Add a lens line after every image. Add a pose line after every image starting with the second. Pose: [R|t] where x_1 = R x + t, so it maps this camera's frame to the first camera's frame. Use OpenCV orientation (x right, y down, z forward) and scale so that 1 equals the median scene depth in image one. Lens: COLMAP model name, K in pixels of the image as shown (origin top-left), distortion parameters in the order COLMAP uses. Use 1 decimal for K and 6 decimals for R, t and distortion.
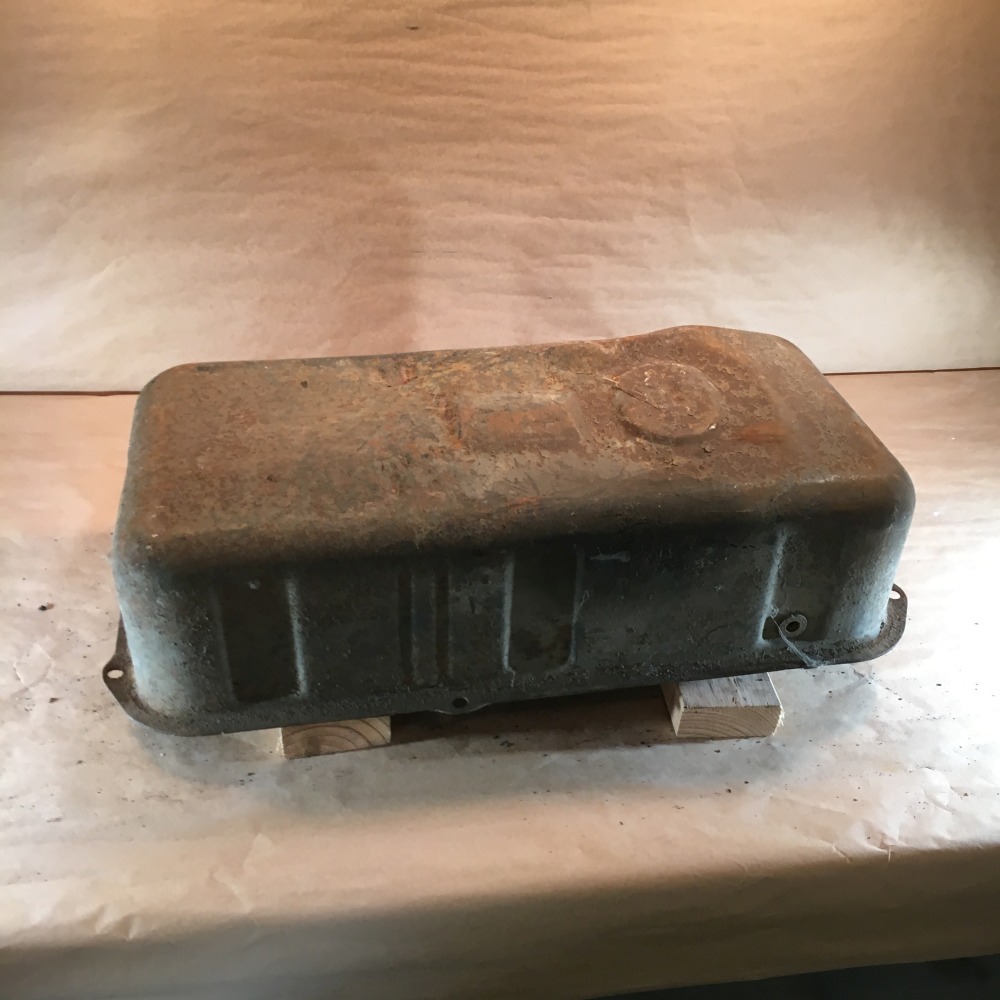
lens RADIAL K [[1125.4, 0, 496.6], [0, 1125.4, 500.8], [0, 0, 1]] dist [-0.020519, 0.266365]
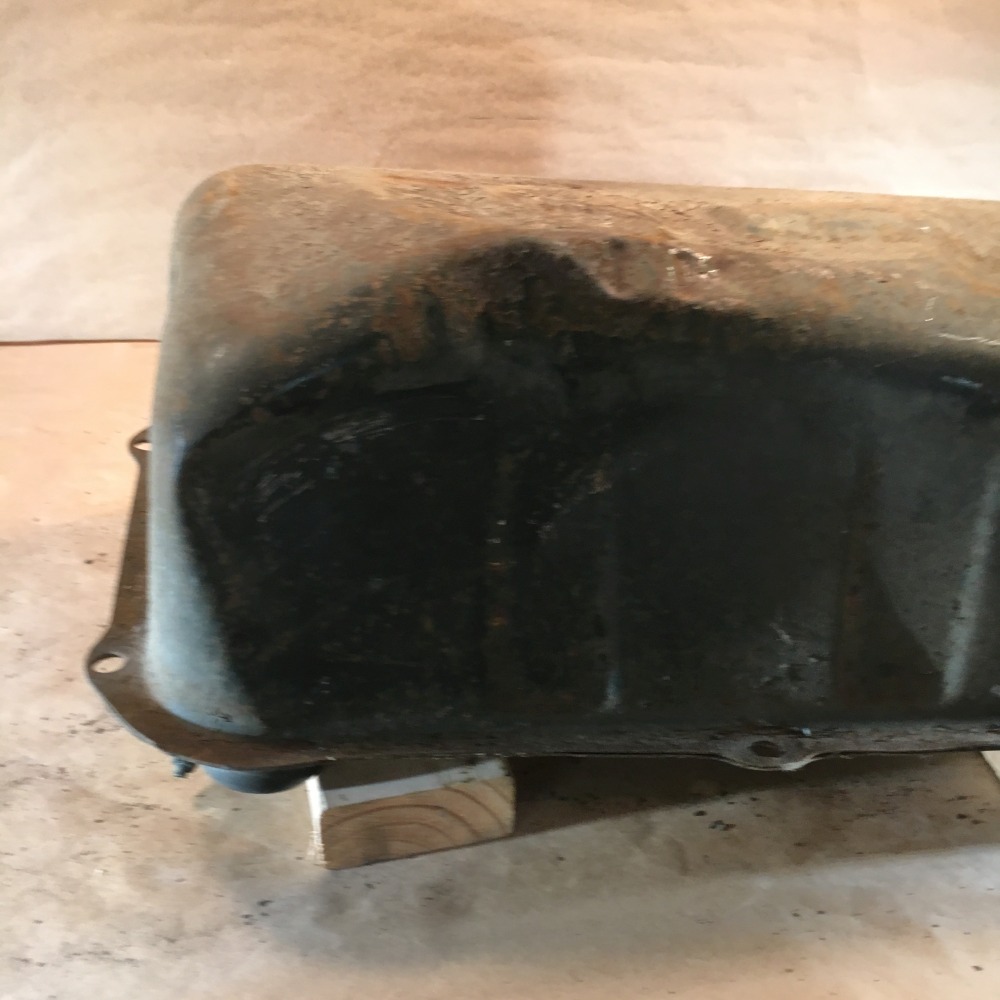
lens RADIAL K [[1179.8, 0, 503.0], [0, 1179.8, 488.7], [0, 0, 1]] dist [0.060583, -0.021667]
pose [[0.999402, -0.034307, 0.004277, -0.076035], [0.034523, 0.996897, -0.070748, 0.068402], [-0.001836, 0.070853, 0.997485, 0.318493]]
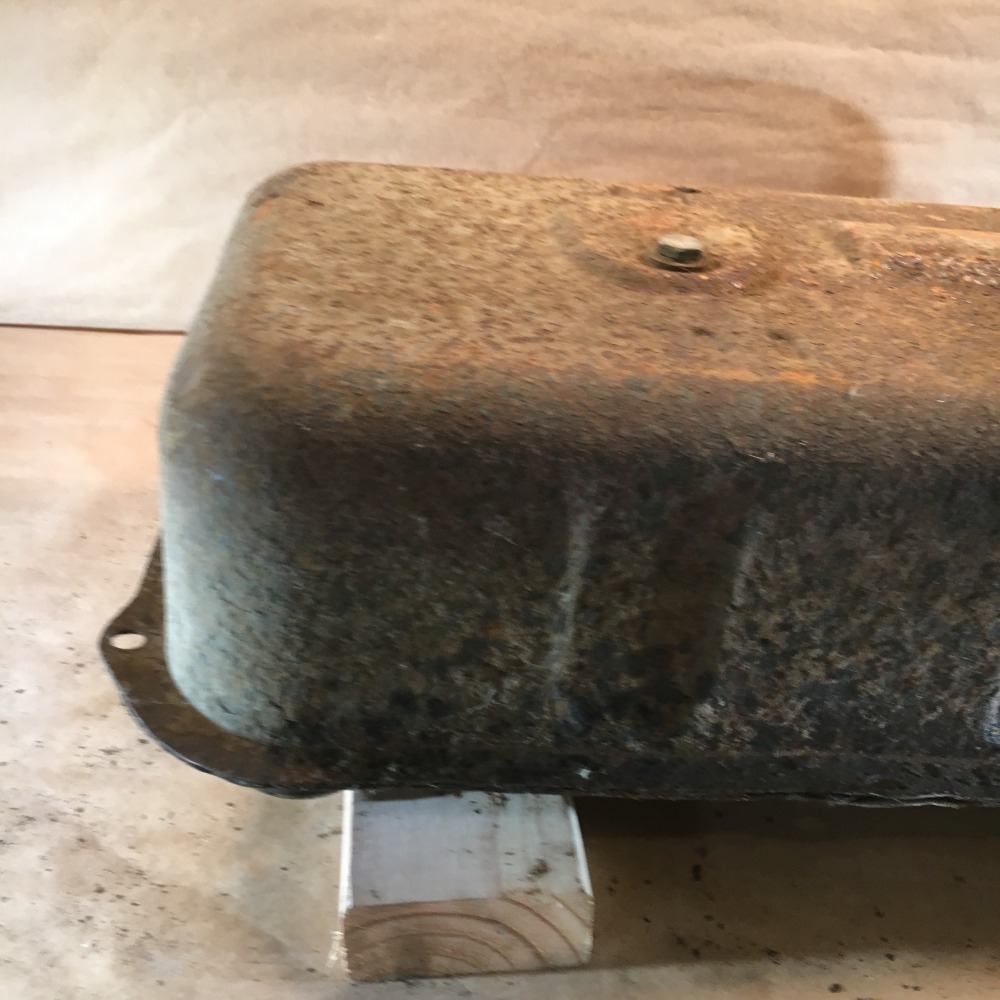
lens RADIAL K [[1202.4, 0, 500.0], [0, 1202.4, 500.0], [0, 0, 1]] dist [0.071633, -0.086585]
pose [[0.987847, 0.045780, -0.148534, -0.052398], [-0.059172, 0.994447, -0.087033, 0.061393], [0.143725, 0.094764, 0.985070, 0.401532]]
